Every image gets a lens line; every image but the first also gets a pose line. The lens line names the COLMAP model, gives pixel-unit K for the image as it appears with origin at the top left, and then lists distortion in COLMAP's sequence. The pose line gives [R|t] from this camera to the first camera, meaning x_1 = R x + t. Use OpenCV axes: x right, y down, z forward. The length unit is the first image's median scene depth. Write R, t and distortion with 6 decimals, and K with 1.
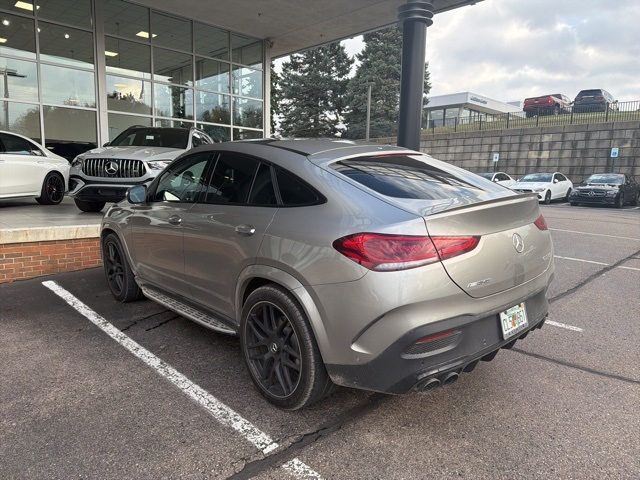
lens RADIAL K [[470.3, 0, 319.8], [0, 470.3, 236.6], [0, 0, 1]] dist [0.018170, -0.021485]
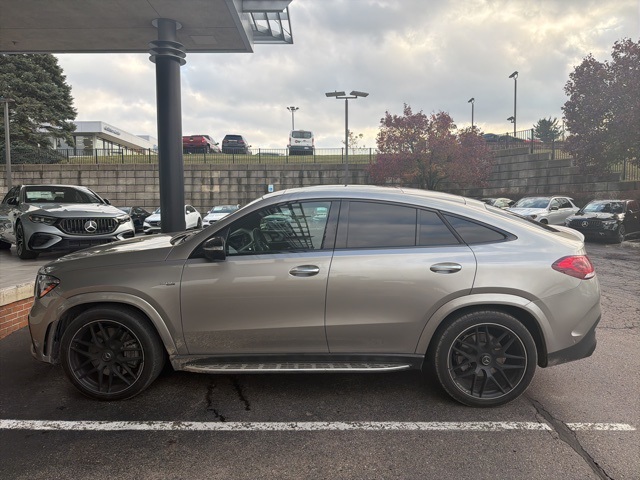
lens RADIAL K [[470.3, 0, 325.6], [0, 470.3, 225.9], [0, 0, 1]] dist [0.018170, -0.021485]
pose [[0.656701, -0.045604, 0.752771, -0.212180], [0.108269, 0.993531, -0.034261, -0.019092], [-0.746339, 0.104001, 0.657390, 0.076218]]
